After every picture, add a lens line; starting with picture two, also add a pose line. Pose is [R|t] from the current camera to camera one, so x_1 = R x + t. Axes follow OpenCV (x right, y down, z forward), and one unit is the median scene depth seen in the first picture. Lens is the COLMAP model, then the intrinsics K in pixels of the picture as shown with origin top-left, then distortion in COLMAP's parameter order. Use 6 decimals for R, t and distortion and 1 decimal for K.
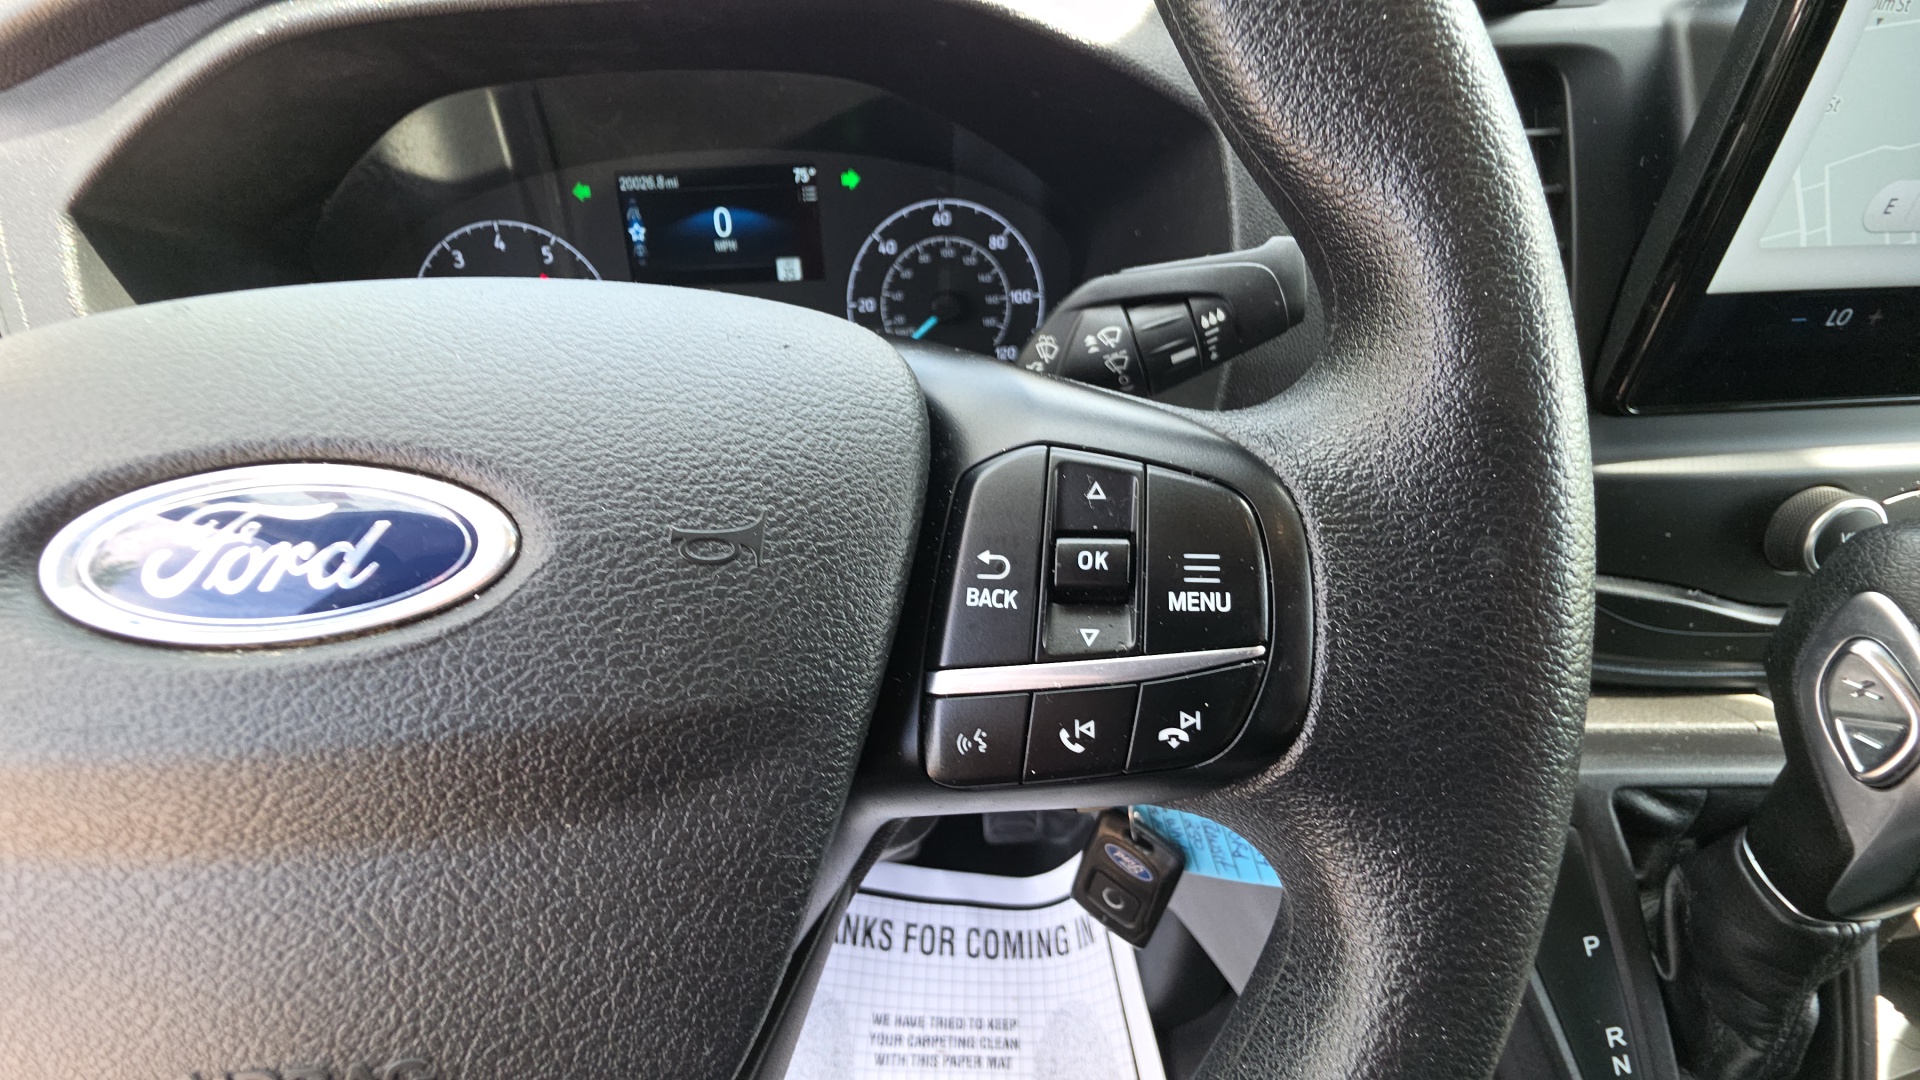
lens RADIAL K [[771.7, 0, 949.9], [0, 771.7, 535.3], [0, 0, 1]] dist [0.018603, -0.011492]
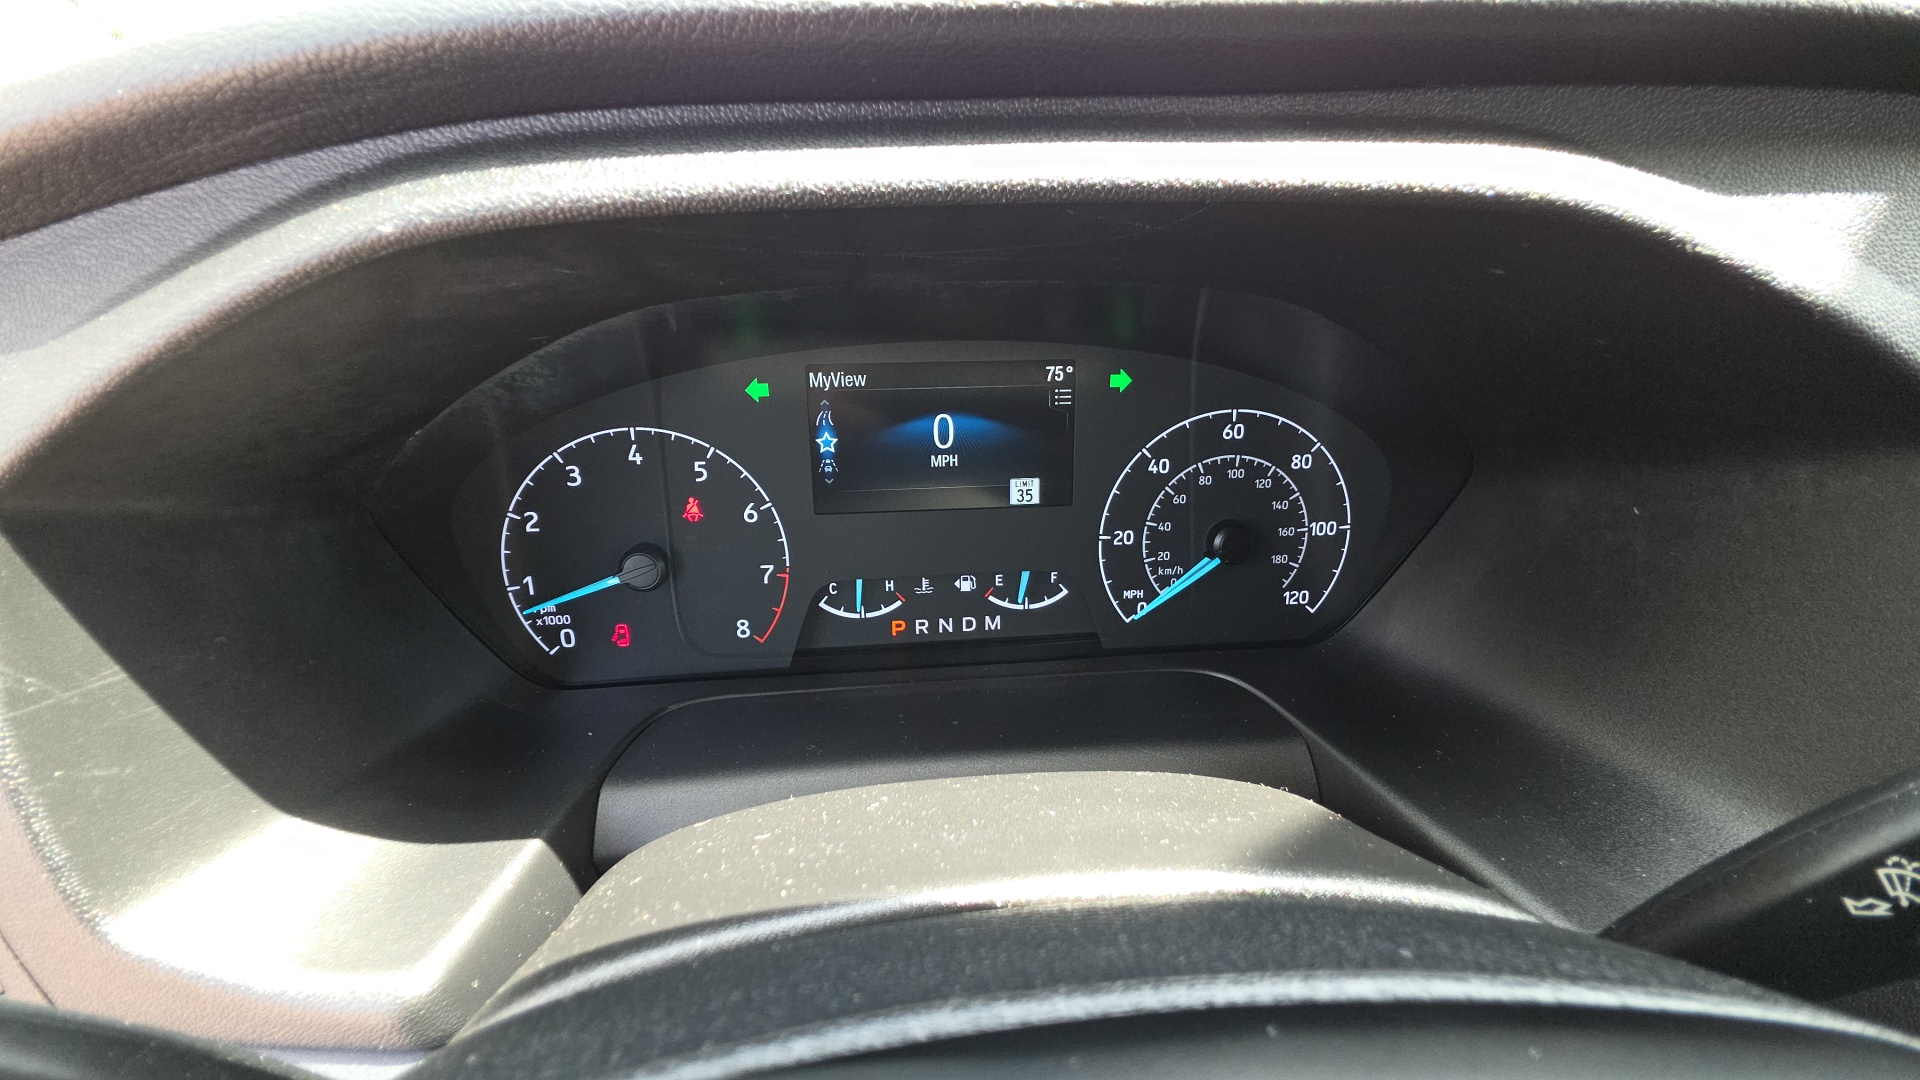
lens RADIAL K [[754.5, 0, 945.6], [0, 754.5, 531.2], [0, 0, 1]] dist [0.016778, -0.010368]
pose [[0.998119, 0.013674, 0.059762, -0.332466], [-0.009061, 0.997006, -0.076794, -0.253664], [-0.060633, 0.076108, 0.995254, 0.292678]]
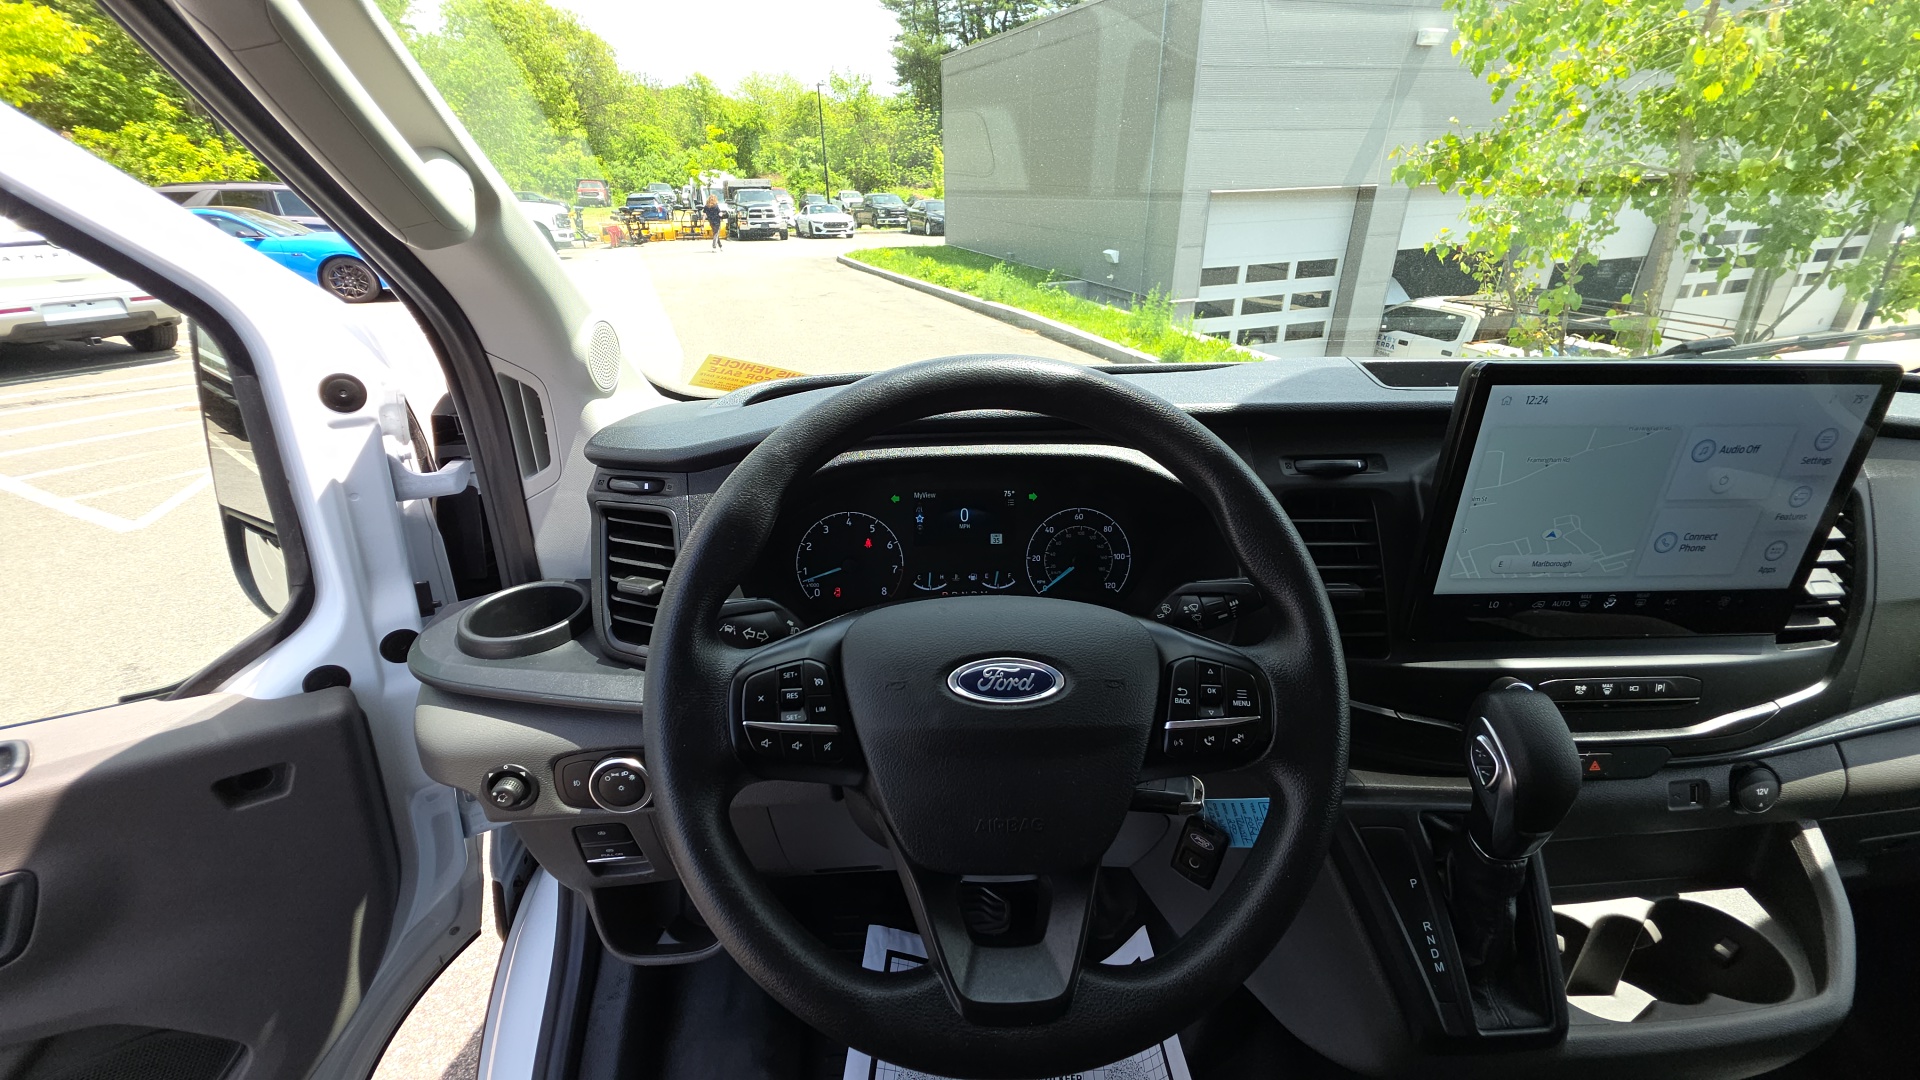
lens RADIAL K [[762.3, 0, 949.9], [0, 762.3, 534.9], [0, 0, 1]] dist [0.020038, -0.009975]
pose [[0.999306, 0.035490, 0.011313, -0.348186], [-0.032471, 0.978777, -0.202340, 0.025854], [-0.018254, 0.201832, 0.979250, -0.827596]]
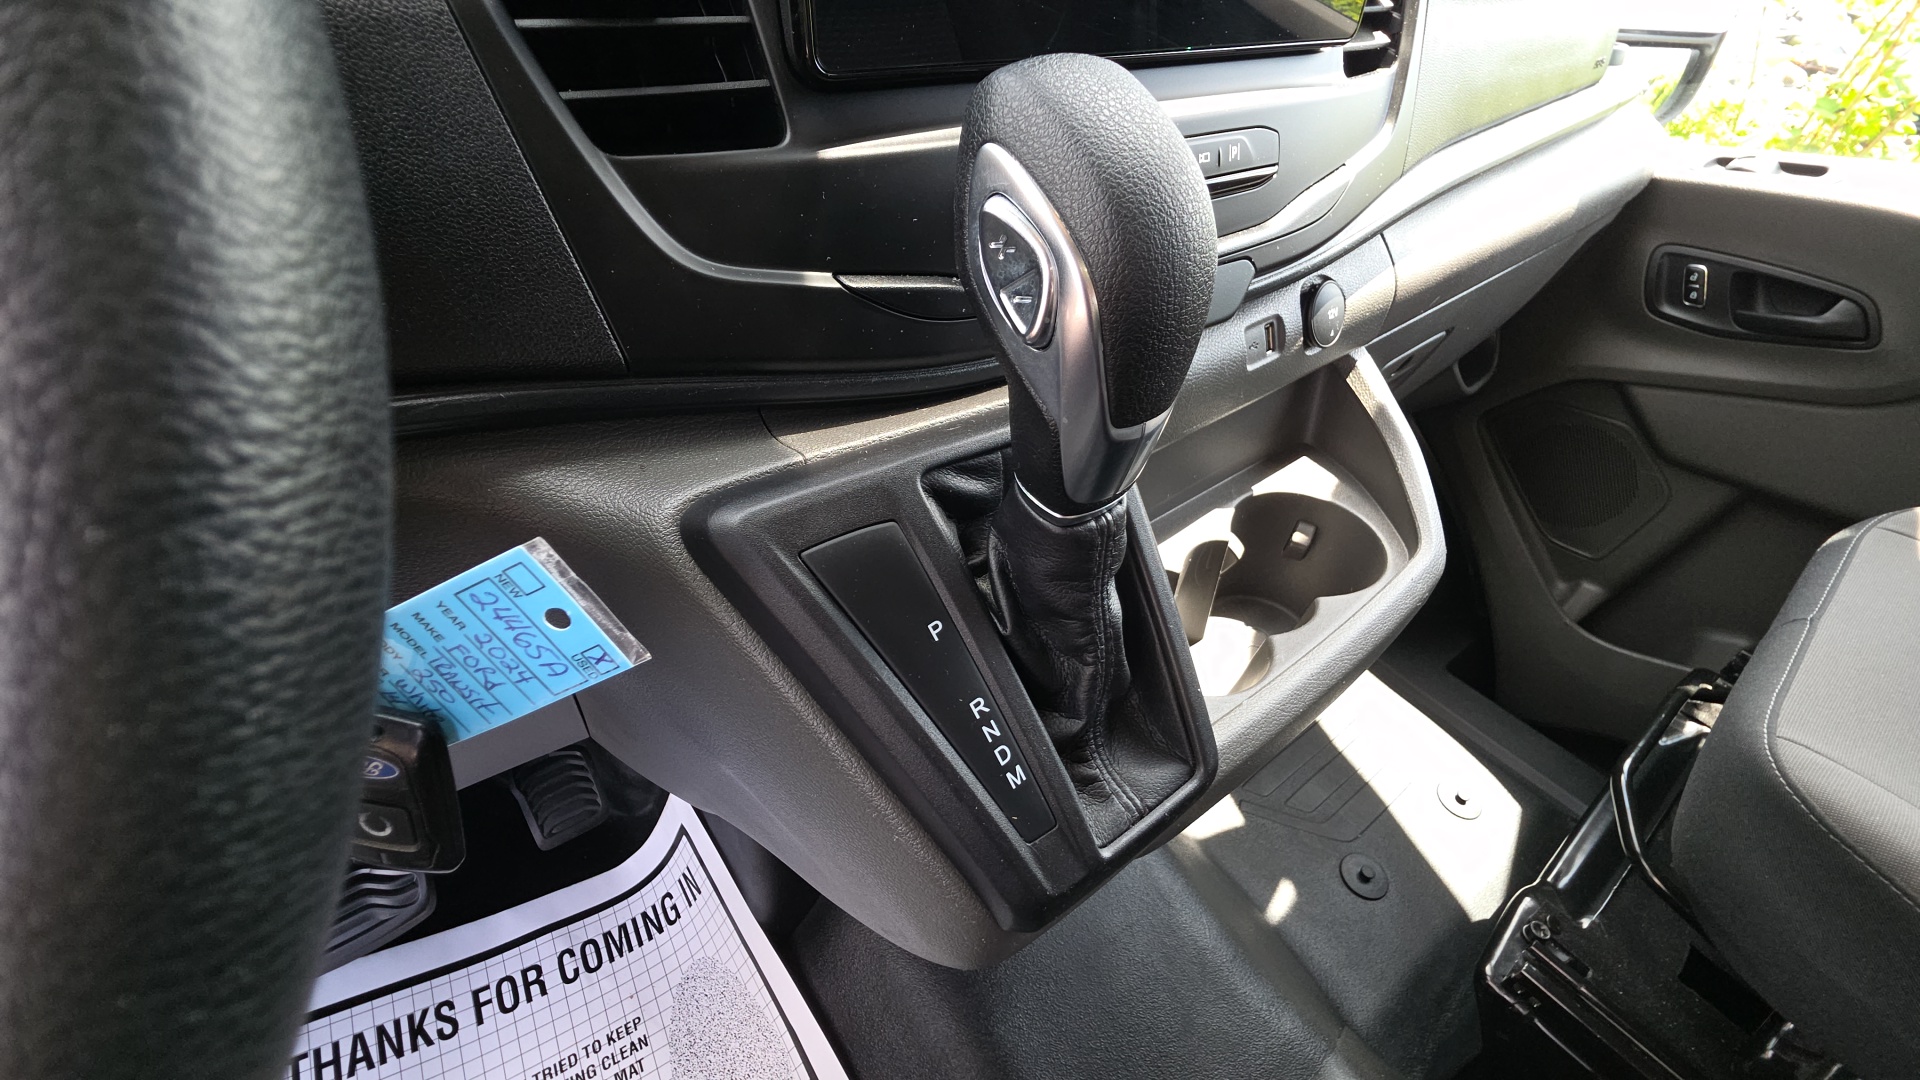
lens RADIAL K [[754.5, 0, 945.6], [0, 754.5, 531.2], [0, 0, 1]] dist [0.016778, -0.010368]
pose [[0.833483, -0.294291, 0.467652, 0.270057], [0.275723, 0.954974, 0.109547, 0.193881], [-0.478834, 0.037637, 0.877098, 0.104933]]
